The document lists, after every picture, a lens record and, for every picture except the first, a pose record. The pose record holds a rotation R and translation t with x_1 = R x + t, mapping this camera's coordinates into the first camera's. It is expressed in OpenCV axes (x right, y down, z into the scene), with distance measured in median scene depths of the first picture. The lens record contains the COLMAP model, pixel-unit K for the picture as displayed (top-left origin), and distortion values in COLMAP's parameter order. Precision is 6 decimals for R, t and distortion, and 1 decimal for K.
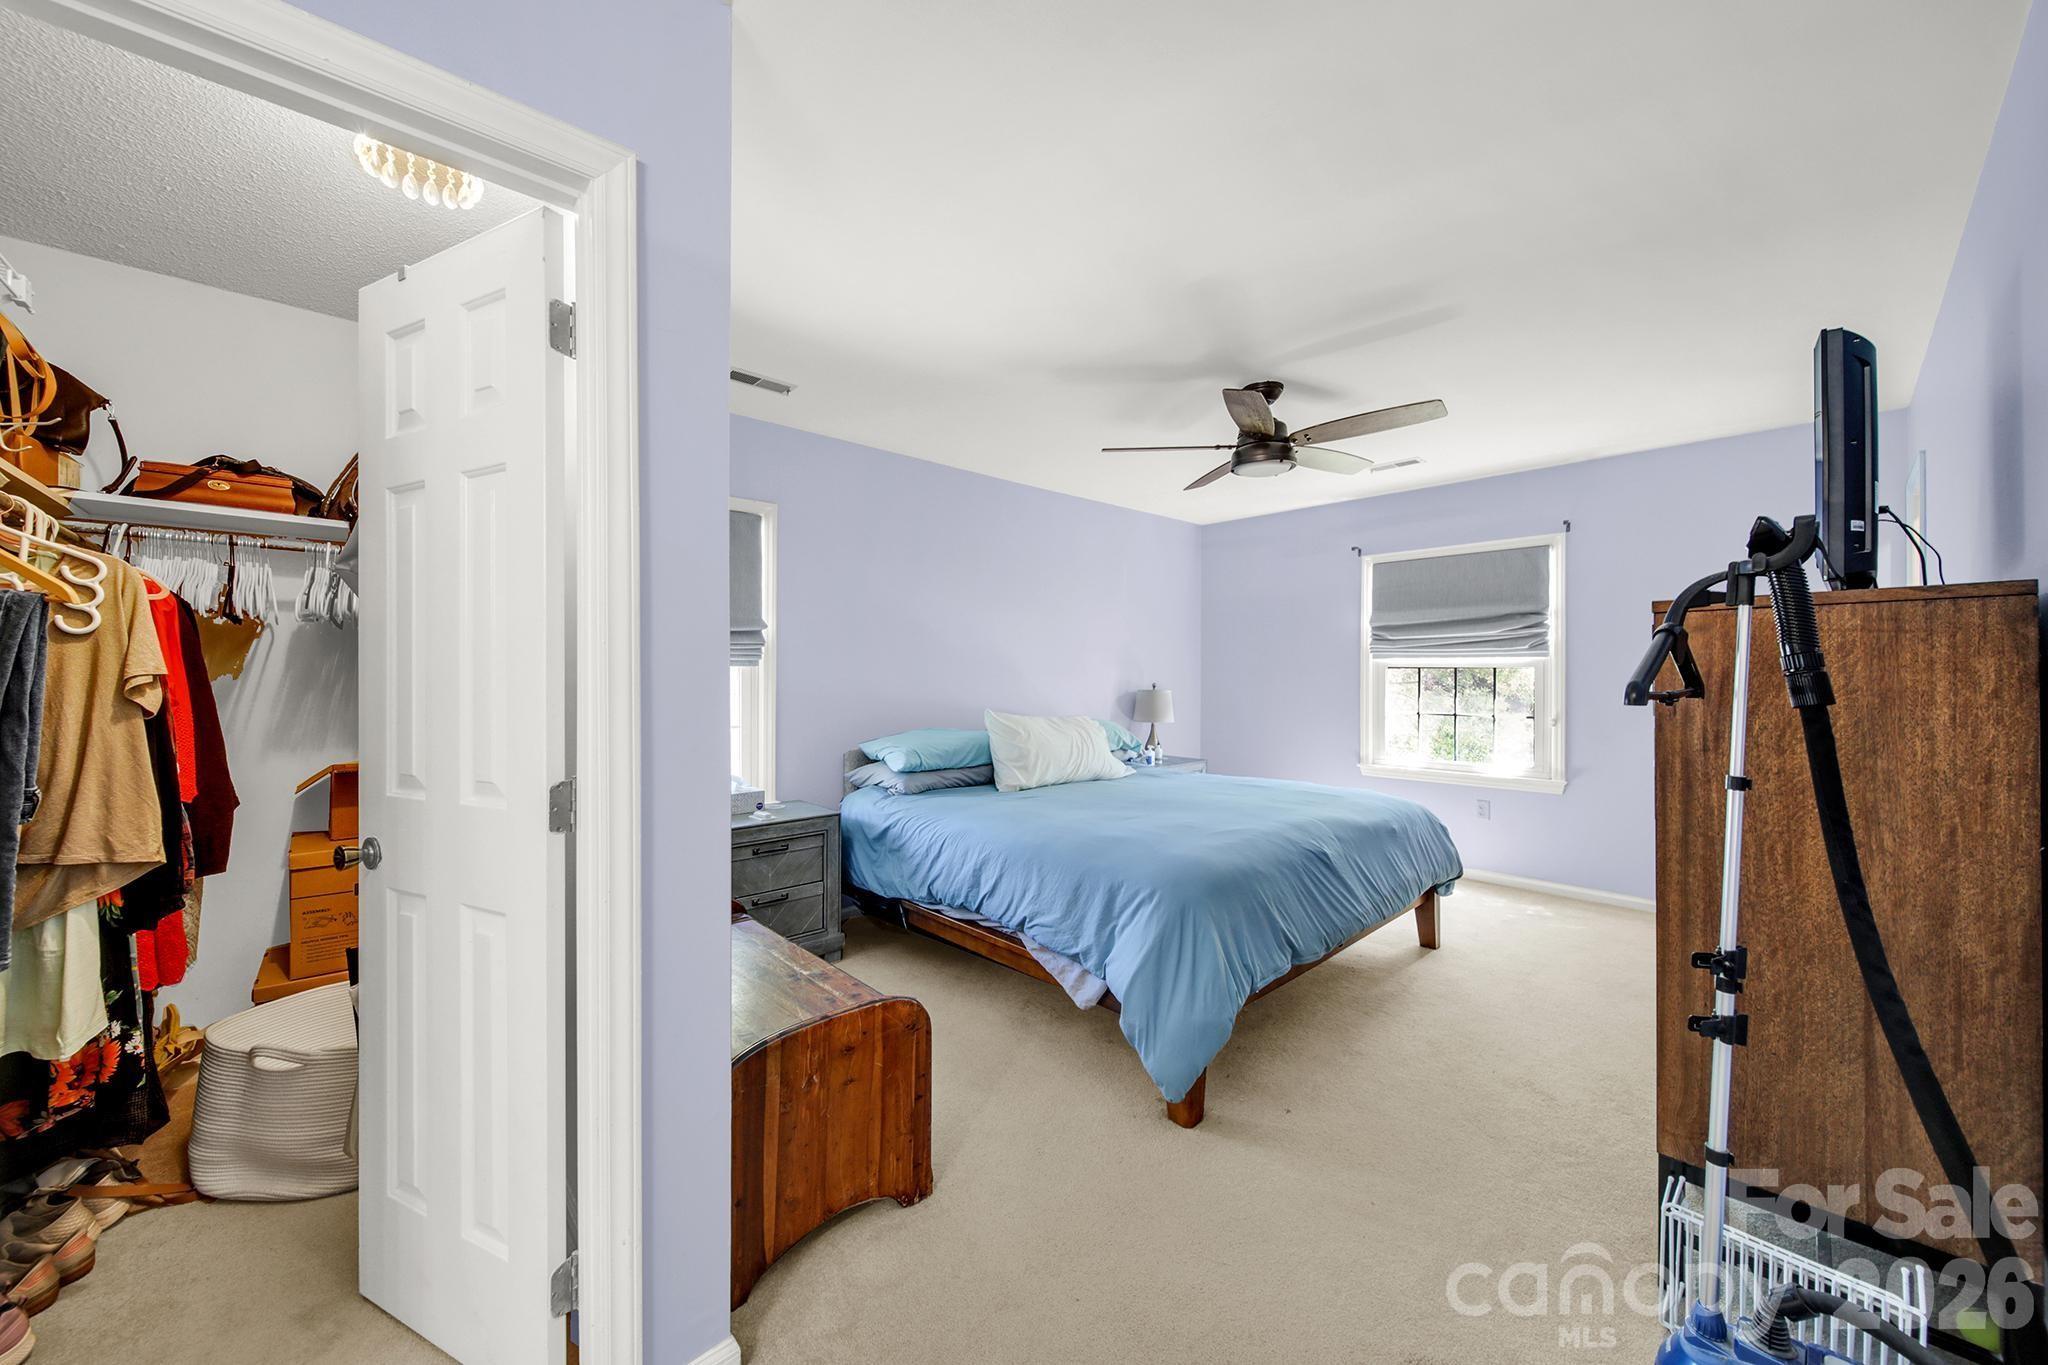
lens RADIAL K [[785.7, 0, 1019.5], [0, 785.7, 681.2], [0, 0, 1]] dist [-0.001656, -0.000001]
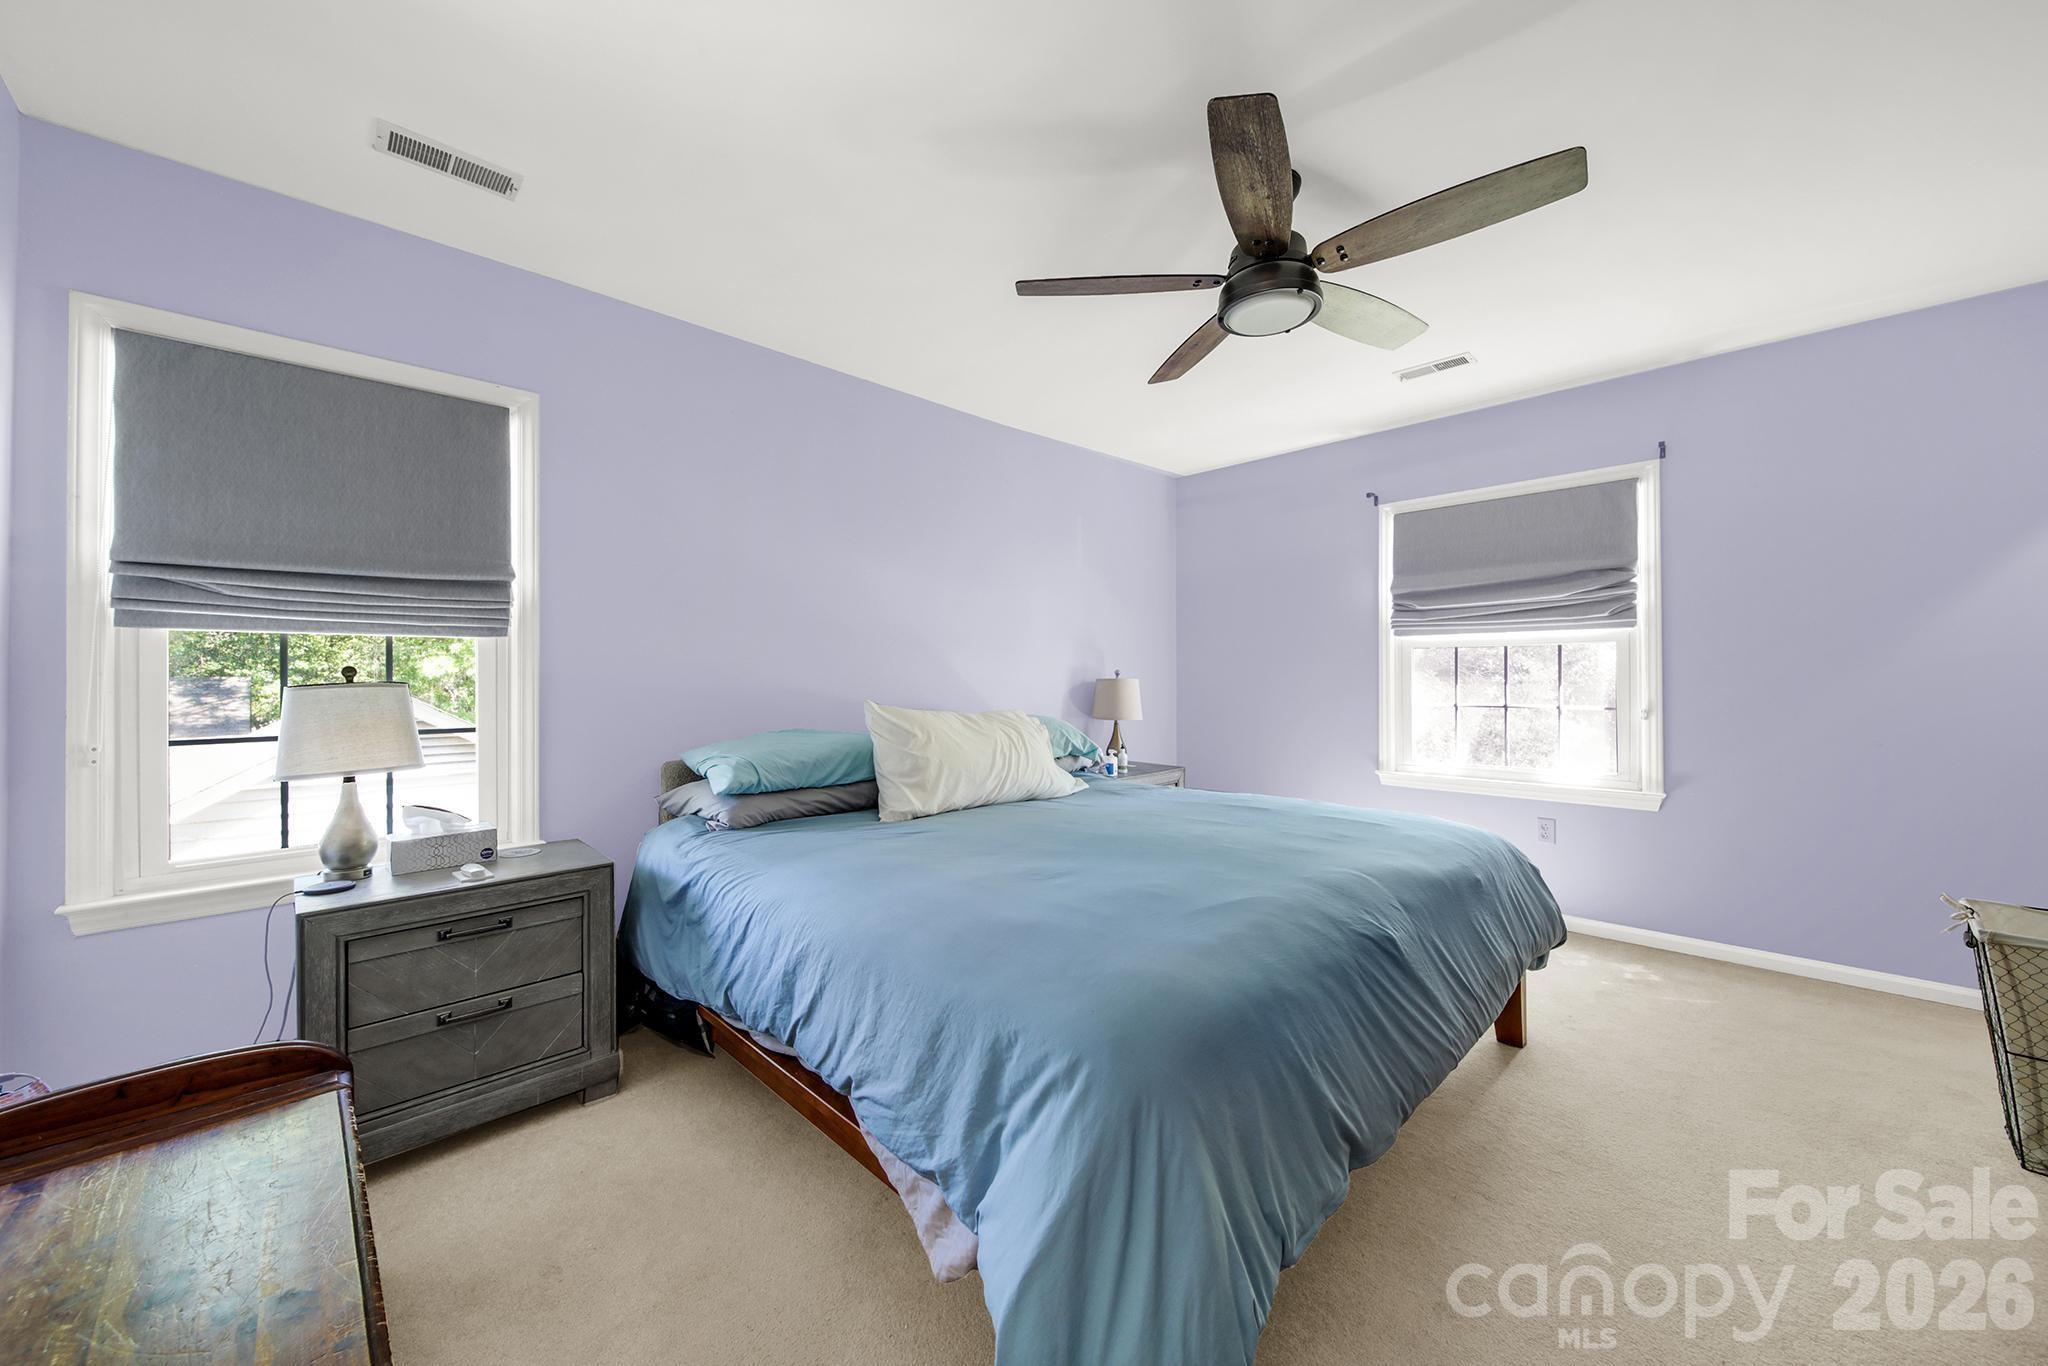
lens RADIAL K [[747.3, 0, 1026.4], [0, 747.3, 679.4], [0, 0, 1]] dist [0.000635, -0.000053]
pose [[0.999640, -0.006918, 0.025921, 0.091081], [0.007168, 0.999928, -0.009579, 0.027084], [-0.025853, 0.009761, 0.999618, 0.379919]]
